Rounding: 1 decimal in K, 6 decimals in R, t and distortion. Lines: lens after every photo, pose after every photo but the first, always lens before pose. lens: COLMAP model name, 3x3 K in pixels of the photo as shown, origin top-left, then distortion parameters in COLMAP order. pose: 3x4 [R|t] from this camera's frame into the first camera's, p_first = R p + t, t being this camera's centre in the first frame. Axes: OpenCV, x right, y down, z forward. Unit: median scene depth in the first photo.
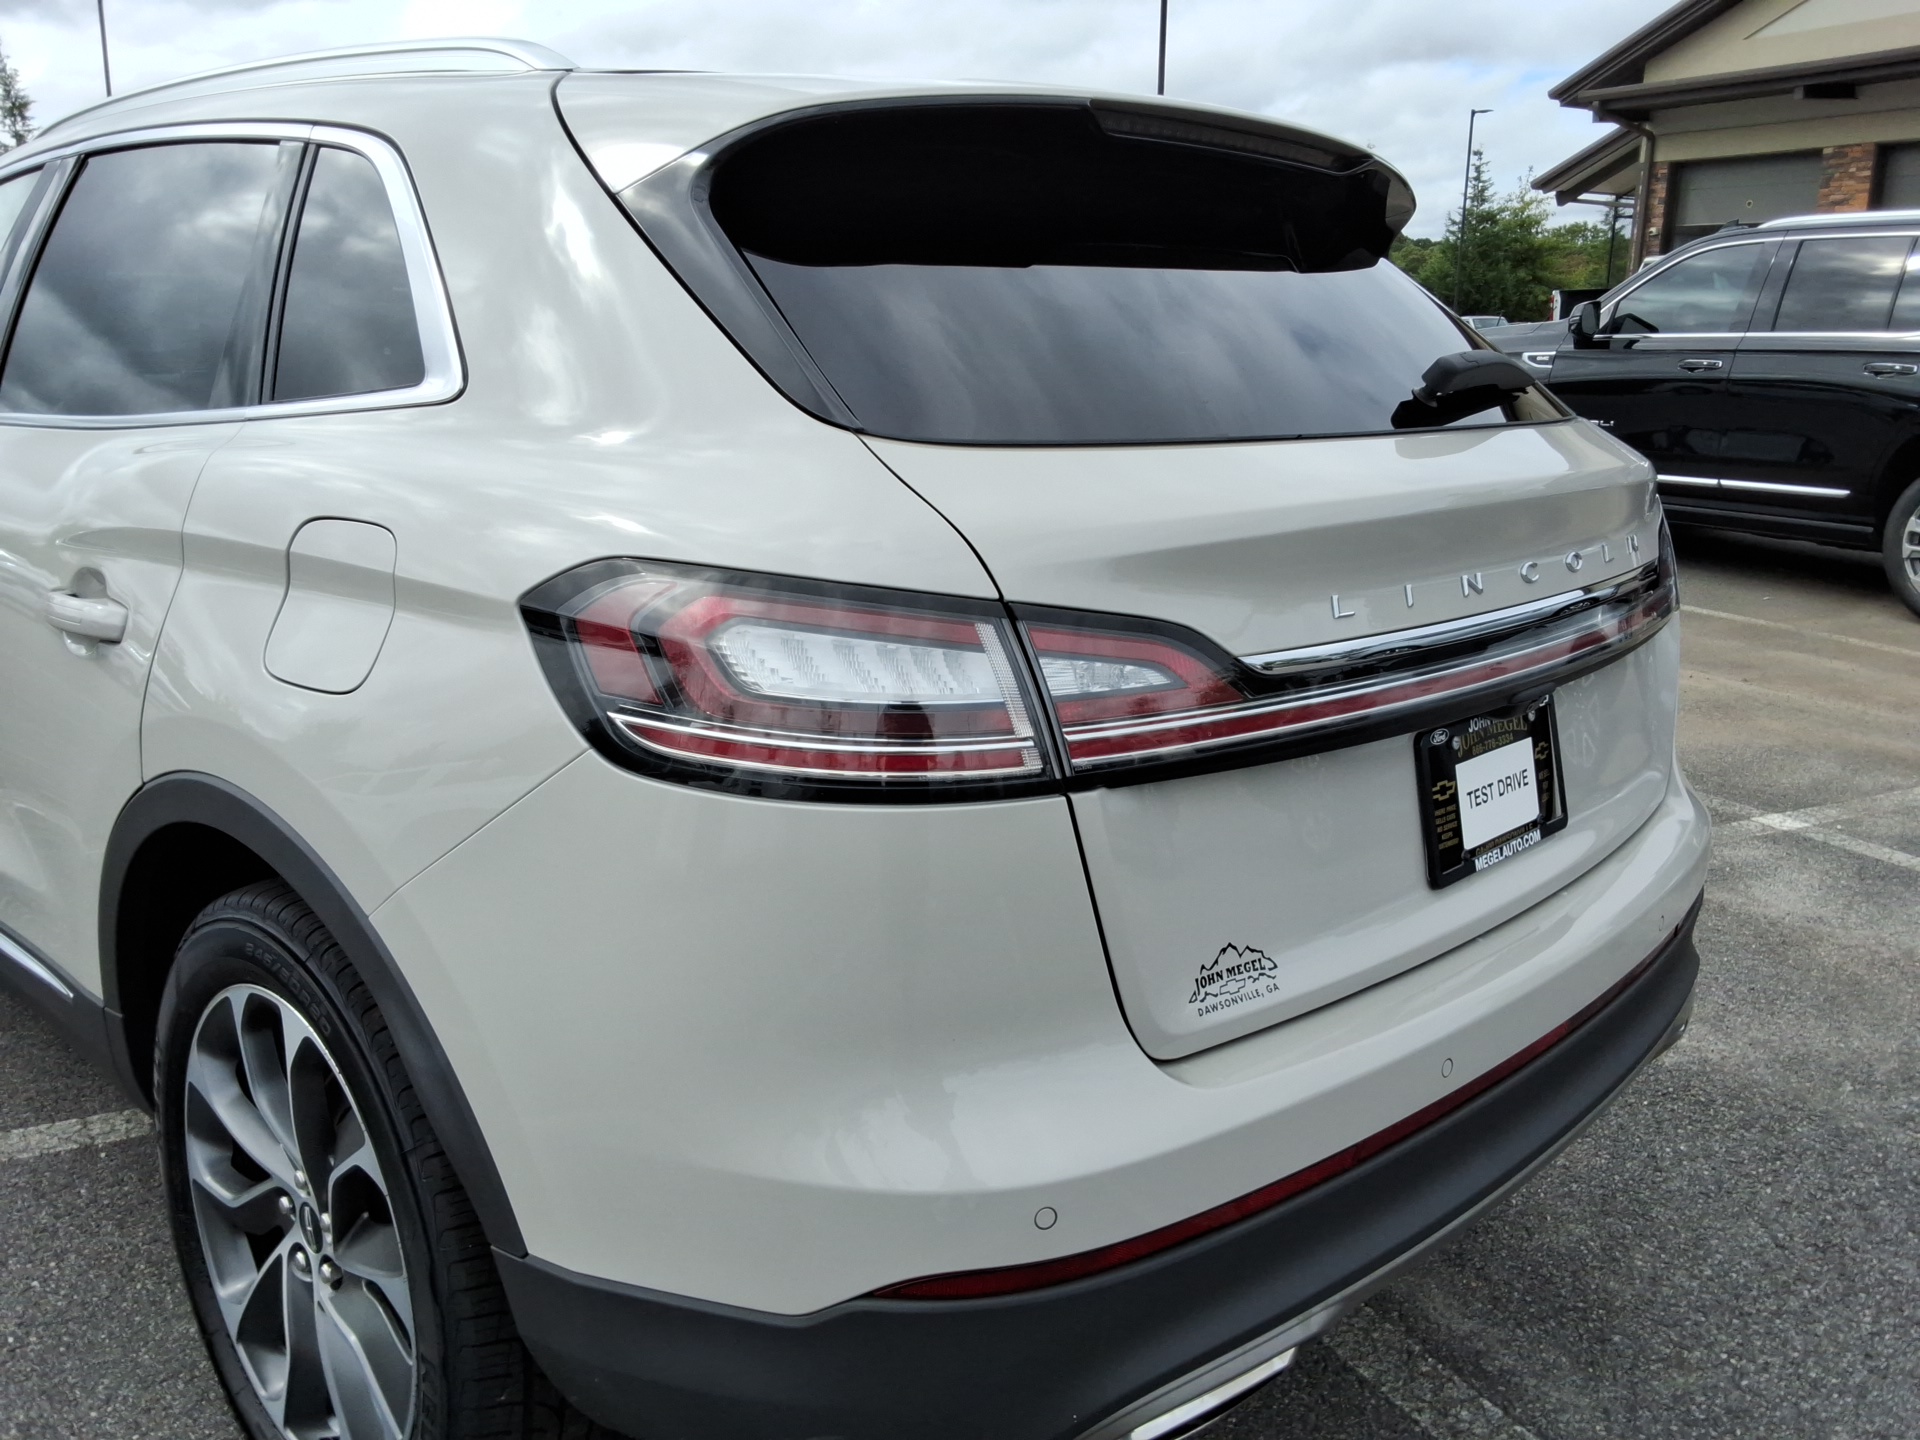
lens RADIAL K [[1548.5, 0, 968.3], [0, 1548.5, 703.2], [0, 0, 1]] dist [0.134590, -0.213756]
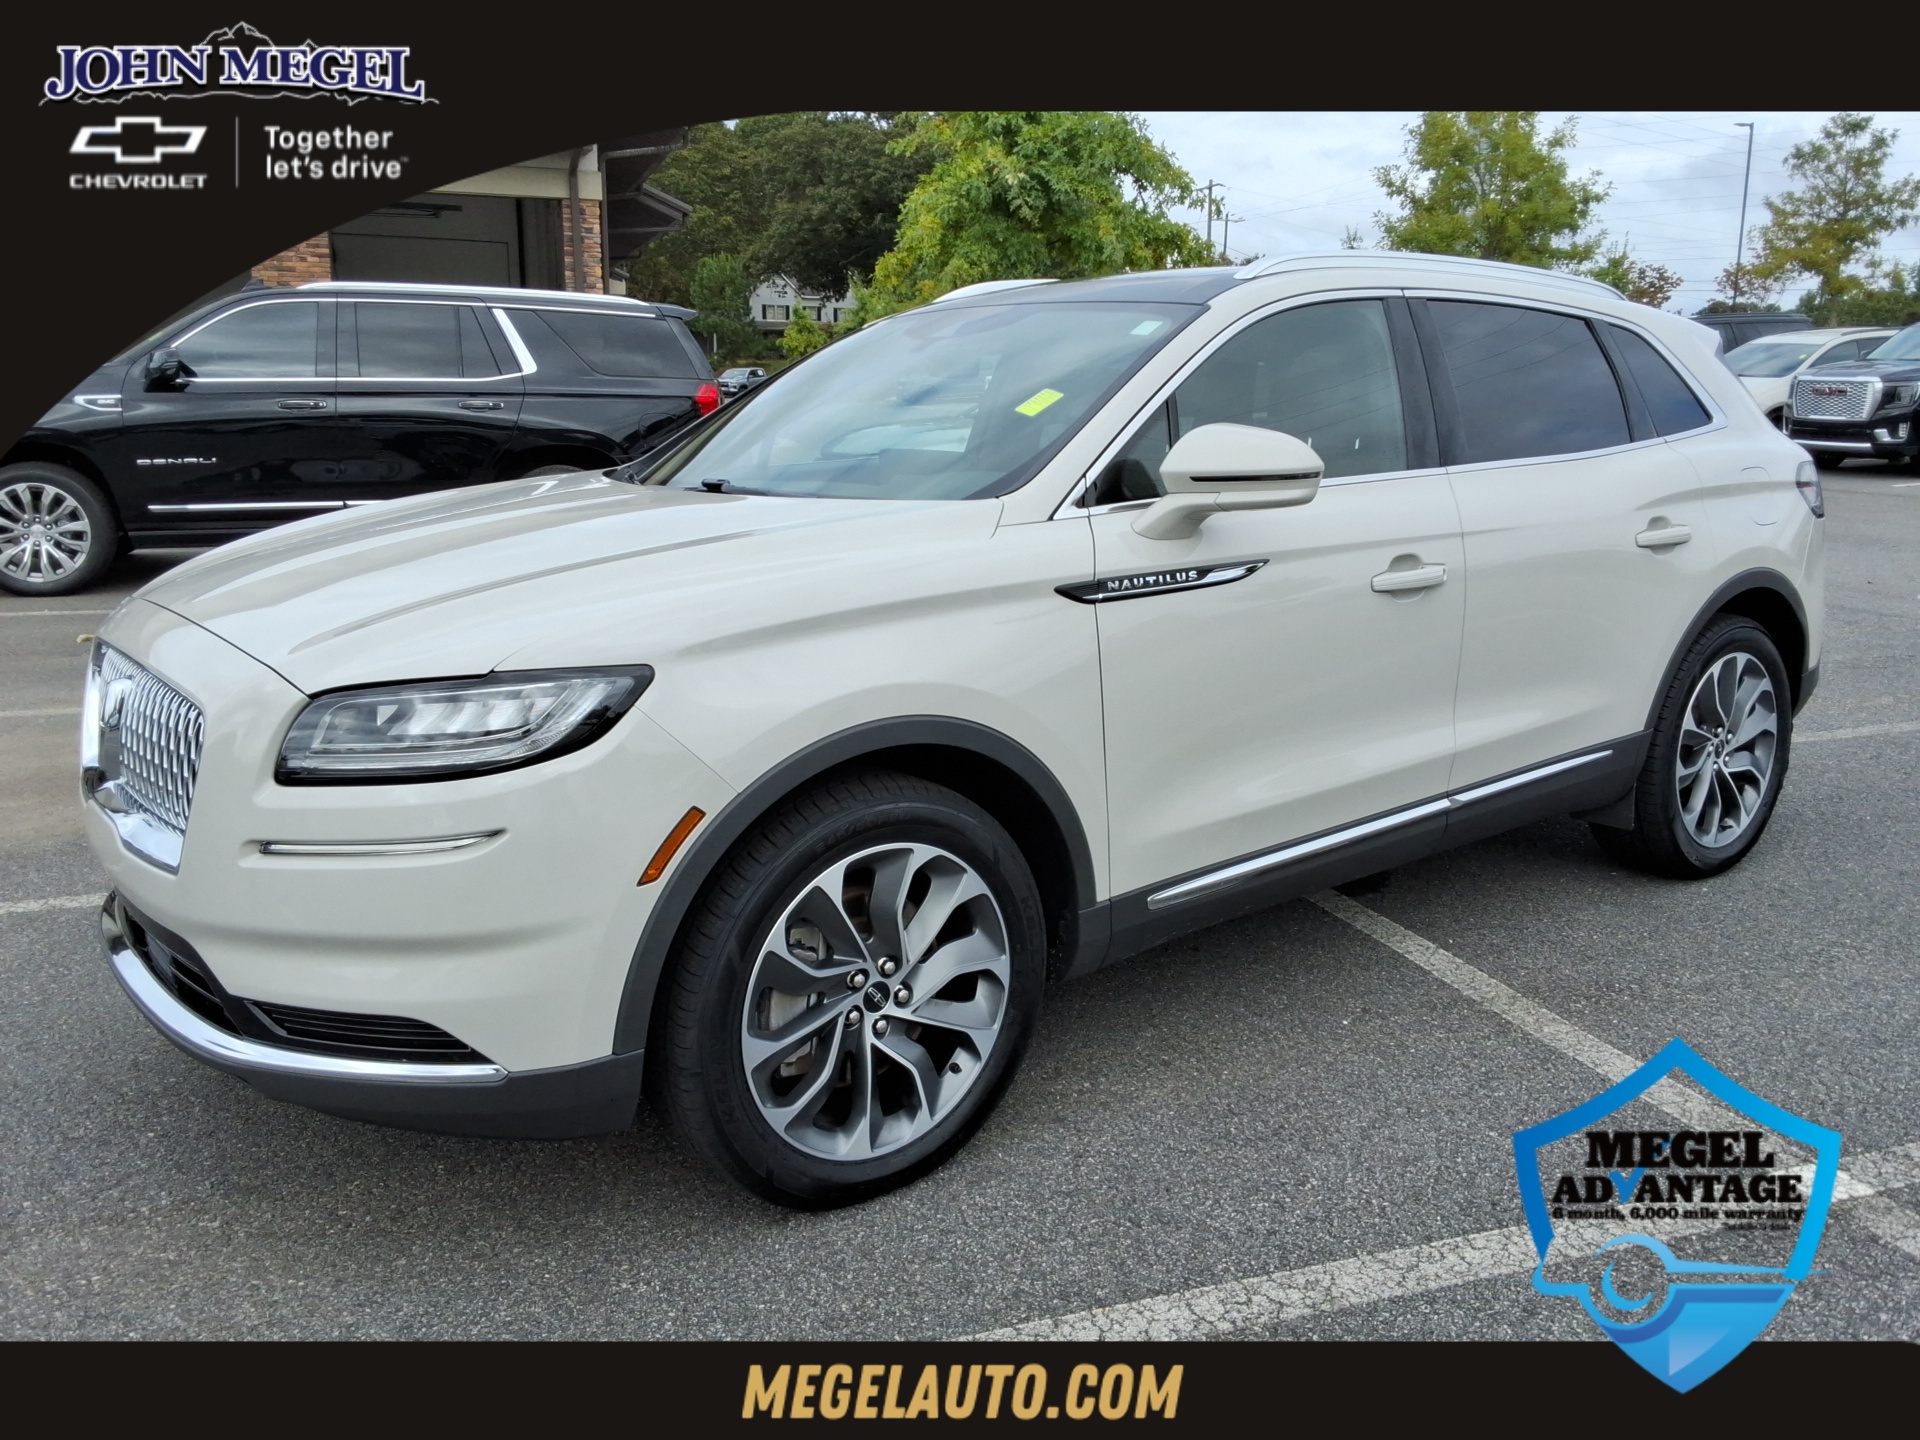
lens RADIAL K [[1533.3, 0, 1003.8], [0, 1533.3, 710.1], [0, 0, 1]] dist [0.135128, -0.207165]
pose [[0.141950, -0.213973, 0.966471, -2.246851], [0.222066, 0.958355, 0.179560, -0.332159], [-0.964643, 0.189132, 0.183555, 1.217983]]
